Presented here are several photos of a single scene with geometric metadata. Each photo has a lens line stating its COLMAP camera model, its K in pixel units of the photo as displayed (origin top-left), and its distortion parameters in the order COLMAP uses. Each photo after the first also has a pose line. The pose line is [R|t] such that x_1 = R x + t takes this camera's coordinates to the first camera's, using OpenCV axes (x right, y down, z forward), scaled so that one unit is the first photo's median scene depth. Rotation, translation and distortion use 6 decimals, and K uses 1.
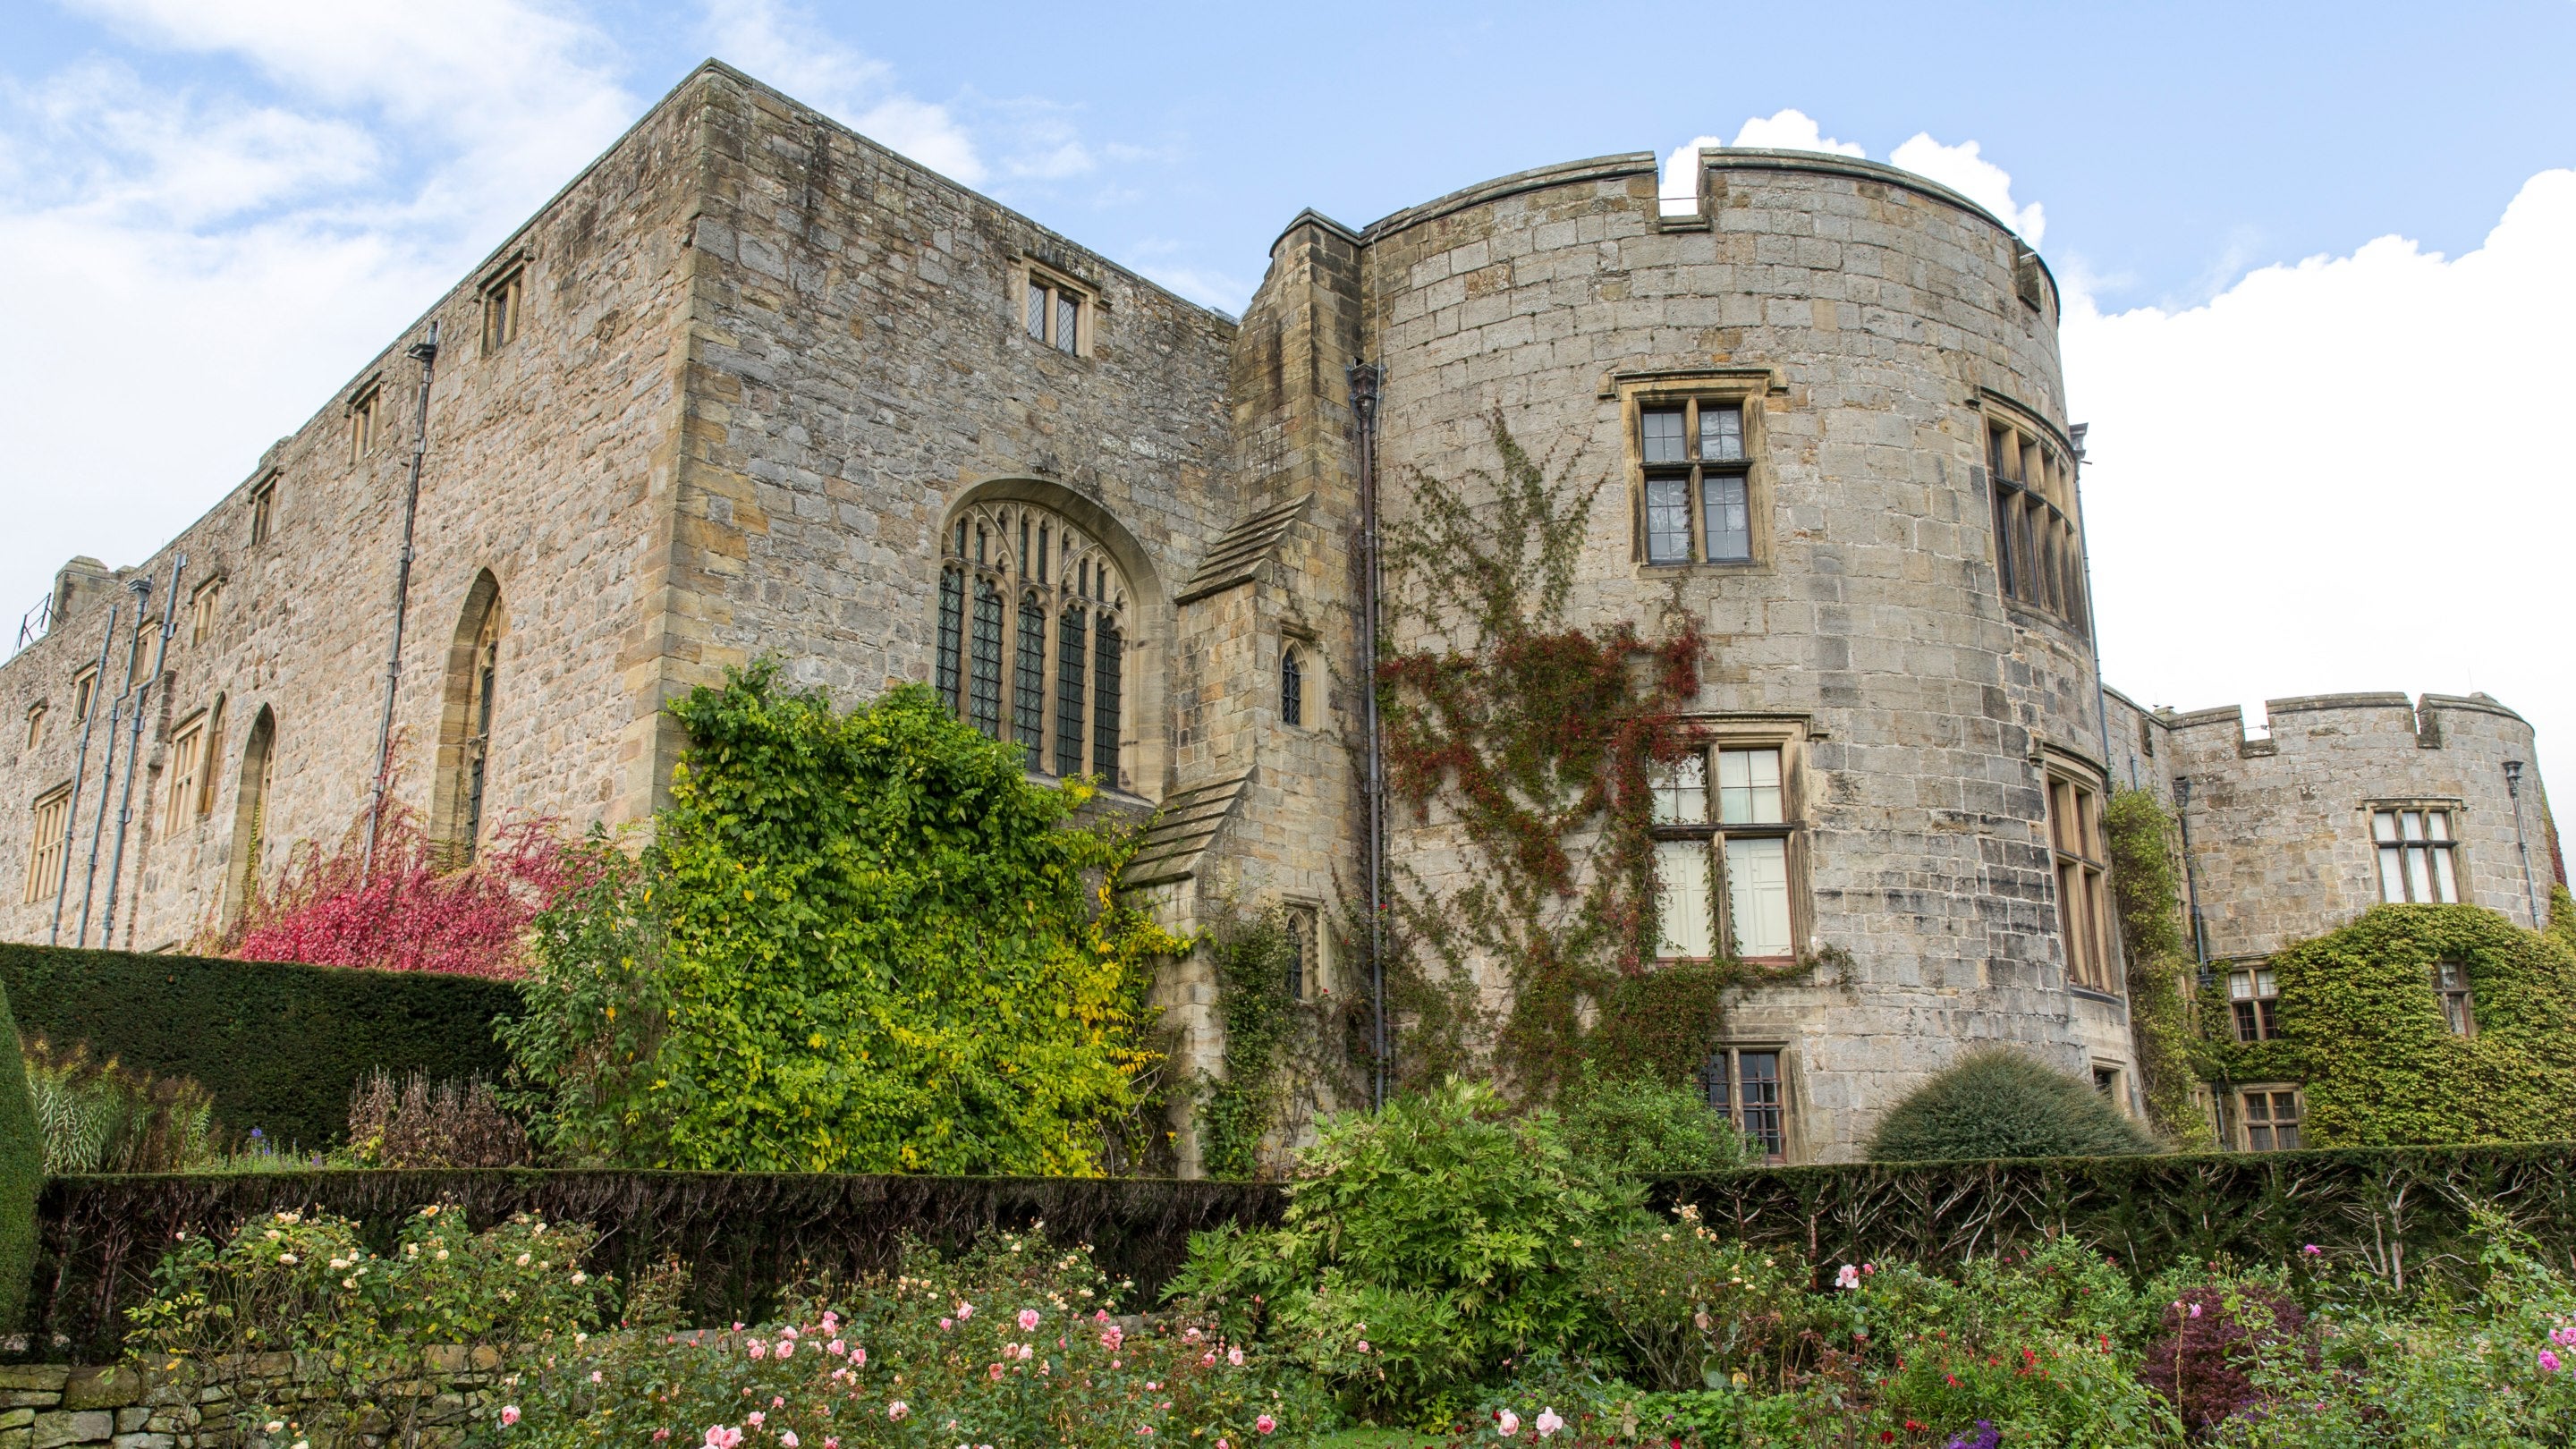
lens RADIAL K [[1995.2, 0, 1284.2], [0, 1995.2, 722.7], [0, 0, 1]] dist [-0.000195, -0.000149]
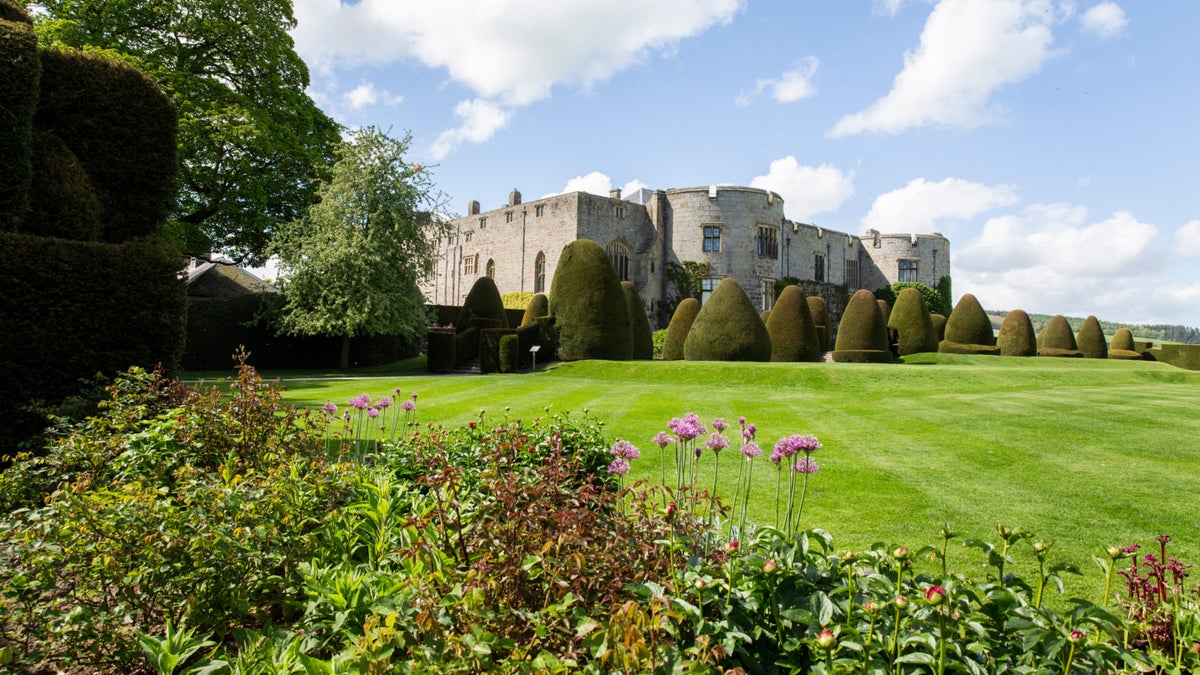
lens RADIAL K [[929.4, 0, 599.9], [0, 929.4, 338.2], [0, 0, 1]] dist [-0.000195, -0.000149]
pose [[0.997852, 0.018691, -0.062791, 0.026689], [-0.002214, 0.967513, 0.252813, -0.592017], [0.065477, -0.252131, 0.965476, -2.176807]]
